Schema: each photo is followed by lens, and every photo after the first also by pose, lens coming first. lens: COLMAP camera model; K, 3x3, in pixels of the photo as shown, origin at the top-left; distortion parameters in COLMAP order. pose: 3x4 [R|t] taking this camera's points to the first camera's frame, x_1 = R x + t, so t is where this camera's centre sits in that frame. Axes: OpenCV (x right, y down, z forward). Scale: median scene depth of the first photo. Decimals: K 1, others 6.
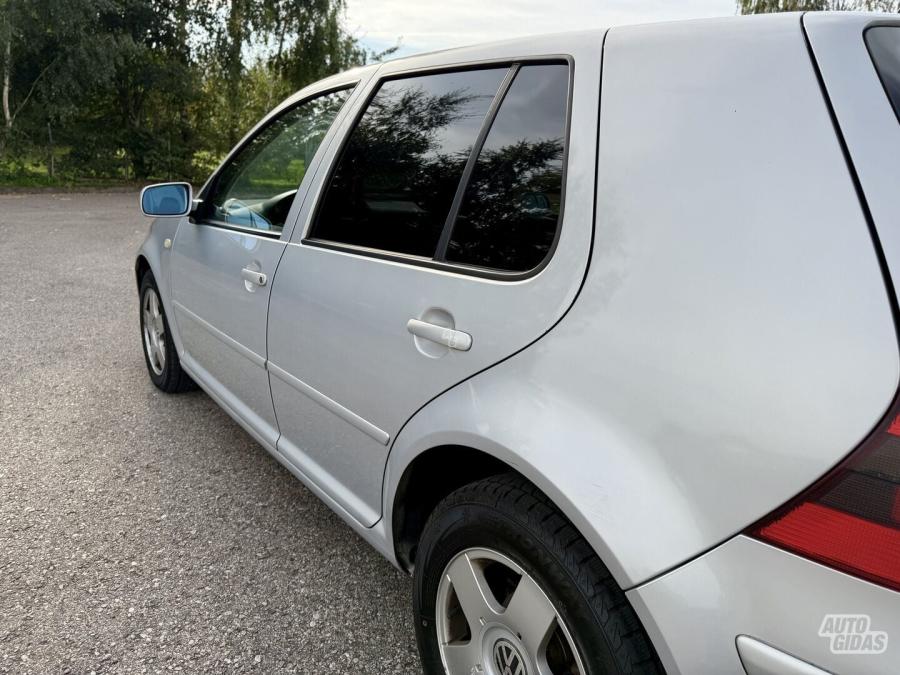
lens RADIAL K [[645.5, 0, 450.0], [0, 645.5, 337.5], [0, 0, 1]] dist [0.002269, -0.002417]
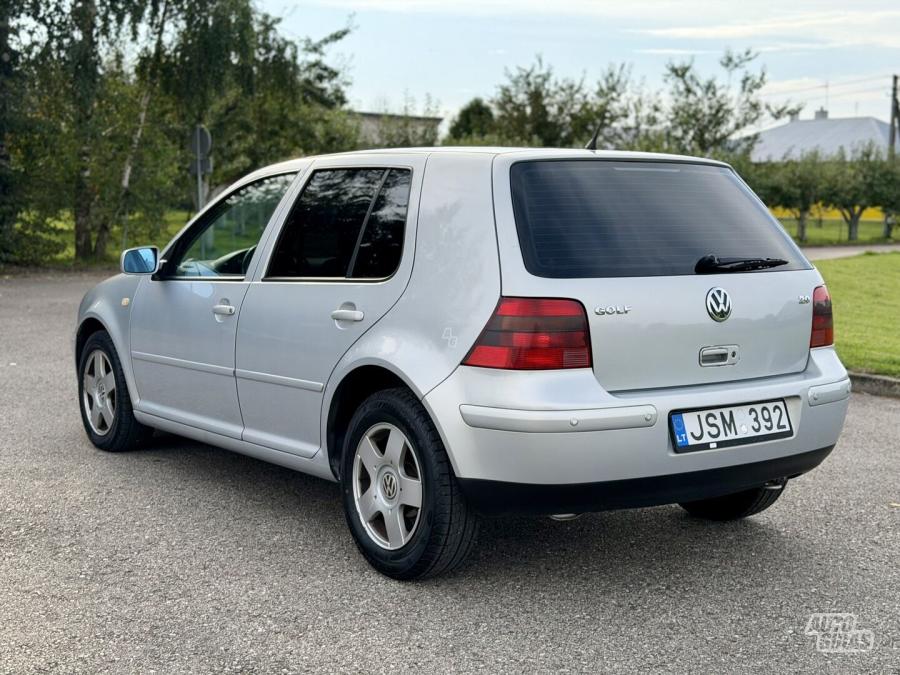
lens RADIAL K [[1270.5, 0, 450.0], [0, 1270.5, 337.5], [0, 0, 1]] dist [0.126231, 0.040805]
pose [[0.998985, -0.043363, -0.012212, 0.120376], [0.040795, 0.985762, -0.163123, 0.252371], [0.019112, 0.162459, 0.986530, -0.976194]]
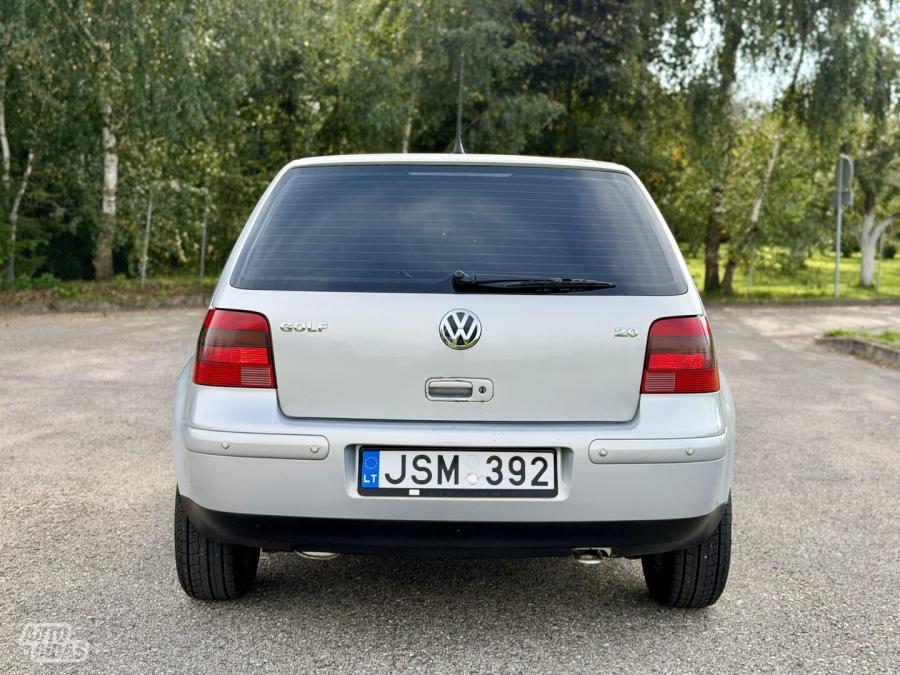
lens RADIAL K [[1270.5, 0, 450.0], [0, 1270.5, 337.5], [0, 0, 1]] dist [0.126231, 0.040805]
pose [[0.812373, 0.005912, -0.583109, 1.012428], [-0.126551, 0.977905, -0.166392, 0.209142], [0.569241, 0.208965, 0.795172, -0.571298]]
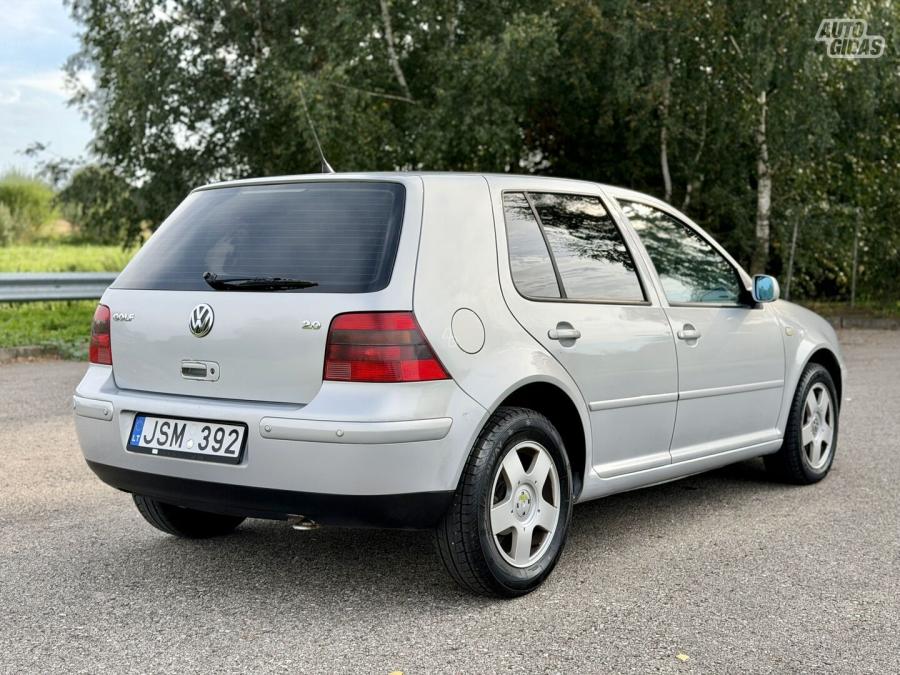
lens RADIAL K [[1270.5, 0, 450.0], [0, 1270.5, 337.5], [0, 0, 1]] dist [0.126231, 0.040805]
pose [[0.282544, 0.004650, -0.959243, 1.725359], [-0.232444, 0.970518, -0.063761, 0.060316], [0.930666, 0.240986, 0.275294, 0.185539]]
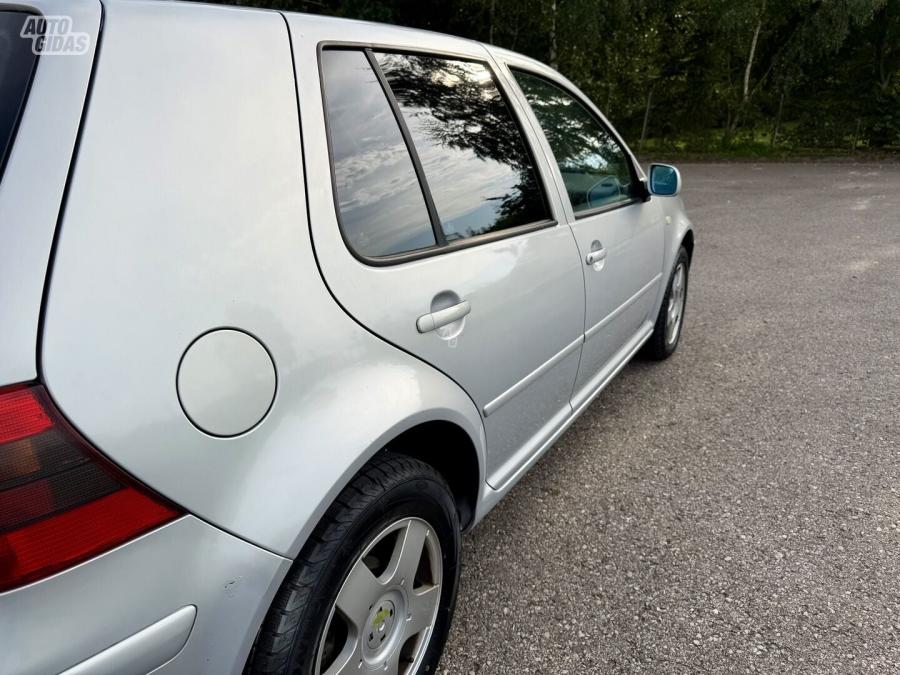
lens RADIAL K [[645.5, 0, 450.0], [0, 645.5, 337.5], [0, 0, 1]] dist [0.002269, -0.002417]
pose [[0.396989, 0.249412, -0.883285, 0.777688], [-0.210549, 0.961453, 0.176854, -0.121556], [0.893347, 0.115766, 0.434200, 0.516684]]
